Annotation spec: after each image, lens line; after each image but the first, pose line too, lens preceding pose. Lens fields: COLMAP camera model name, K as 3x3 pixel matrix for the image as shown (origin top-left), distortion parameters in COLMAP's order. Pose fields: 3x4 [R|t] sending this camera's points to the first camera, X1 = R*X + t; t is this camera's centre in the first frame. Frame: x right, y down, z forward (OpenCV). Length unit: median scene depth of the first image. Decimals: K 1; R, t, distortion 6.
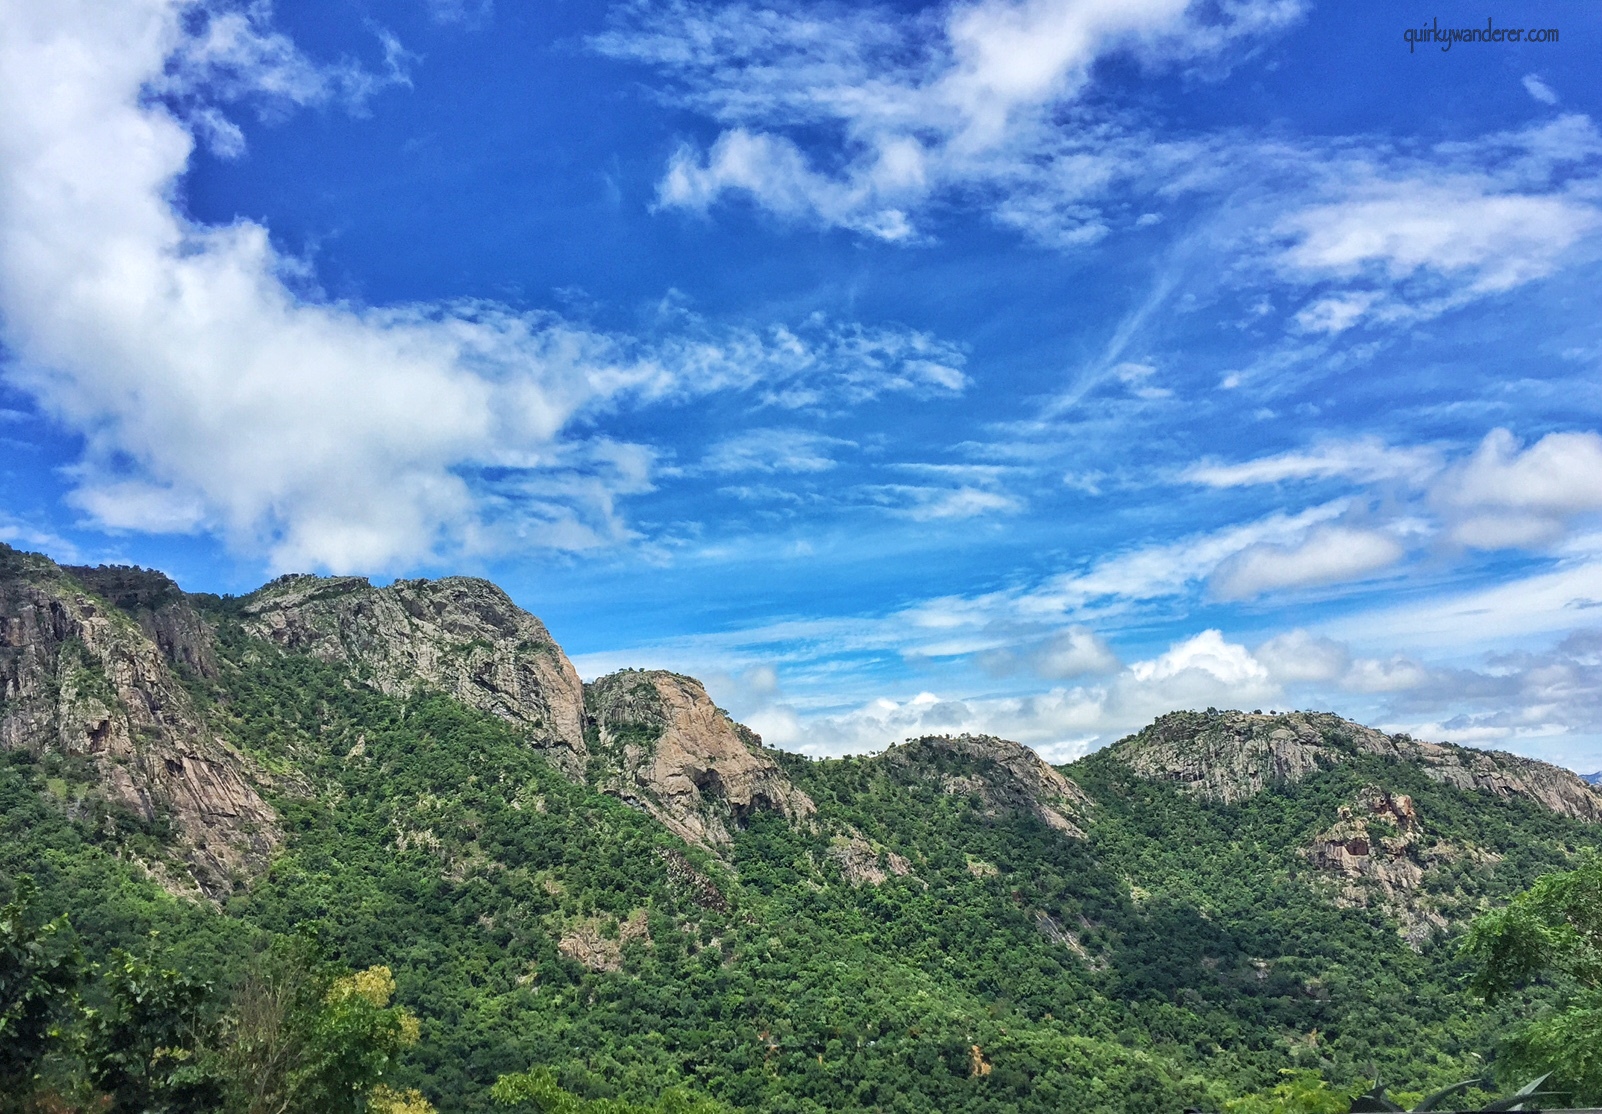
lens RADIAL K [[1426.5, 0, 800.4], [0, 1426.5, 555.8], [0, 0, 1]] dist [0.015464, -0.012000]
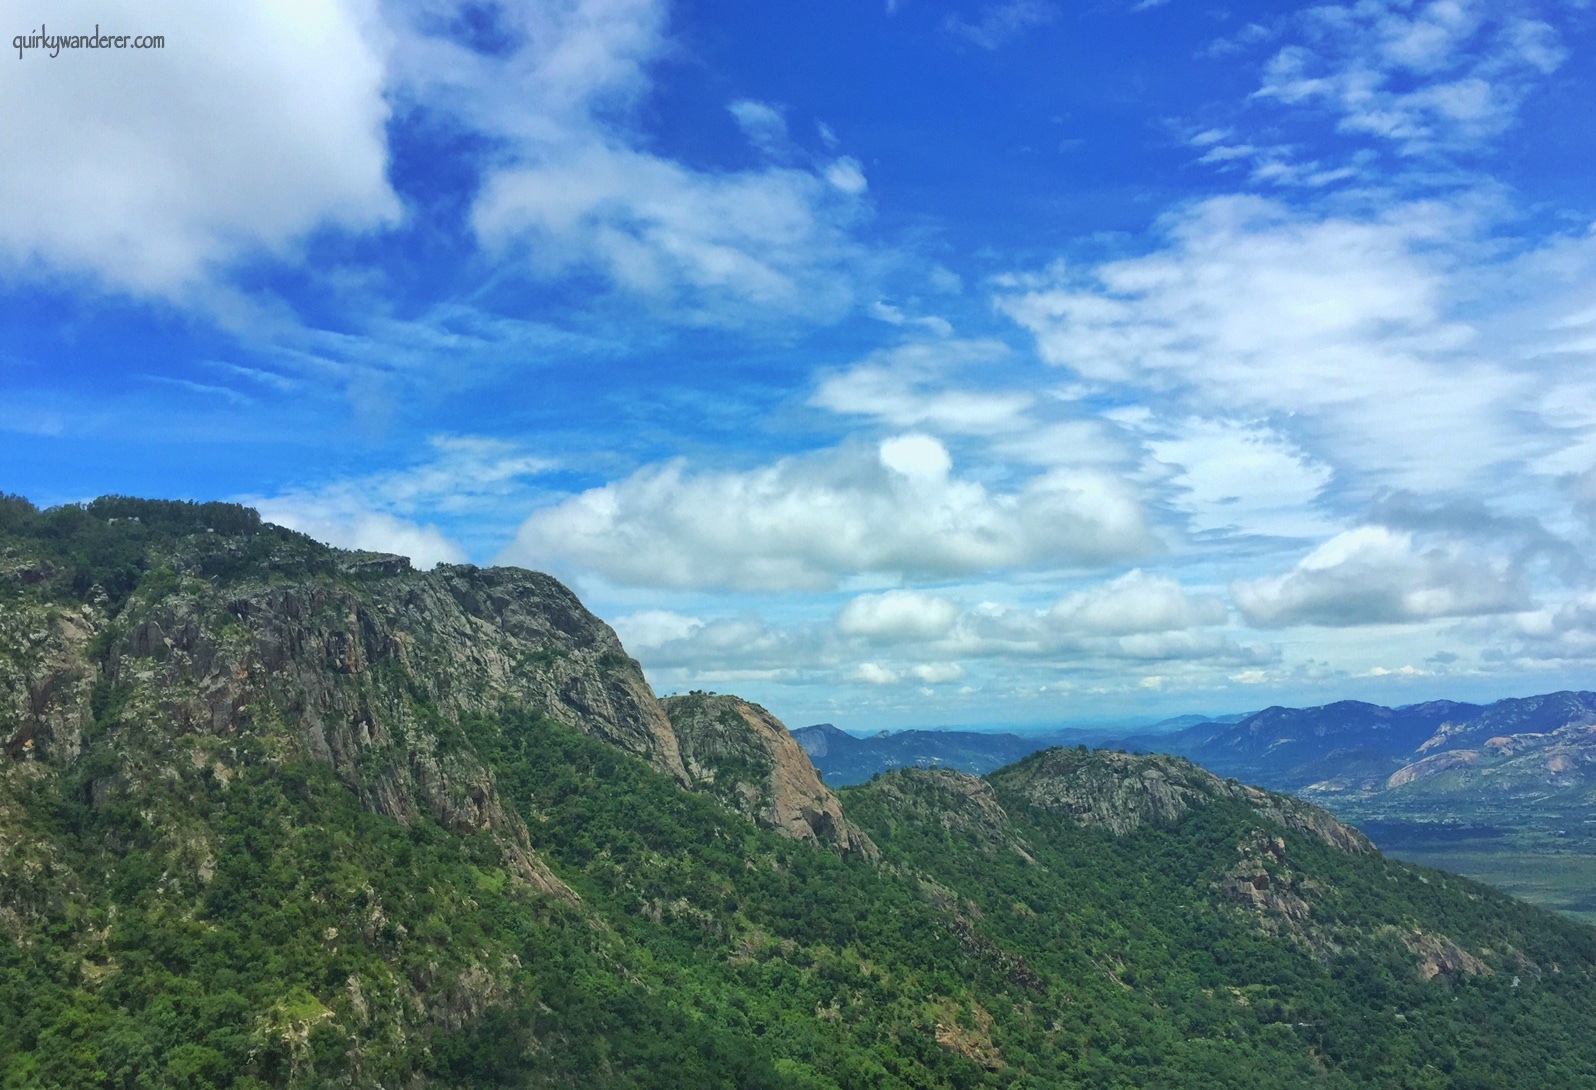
lens RADIAL K [[1387.4, 0, 797.4], [0, 1387.4, 549.3], [0, 0, 1]] dist [0.010172, 0.000459]
pose [[0.855496, 0.110621, 0.505856, -0.528410], [-0.130232, 0.991478, 0.003430, -0.021629], [-0.501165, -0.068813, 0.862611, 0.218811]]
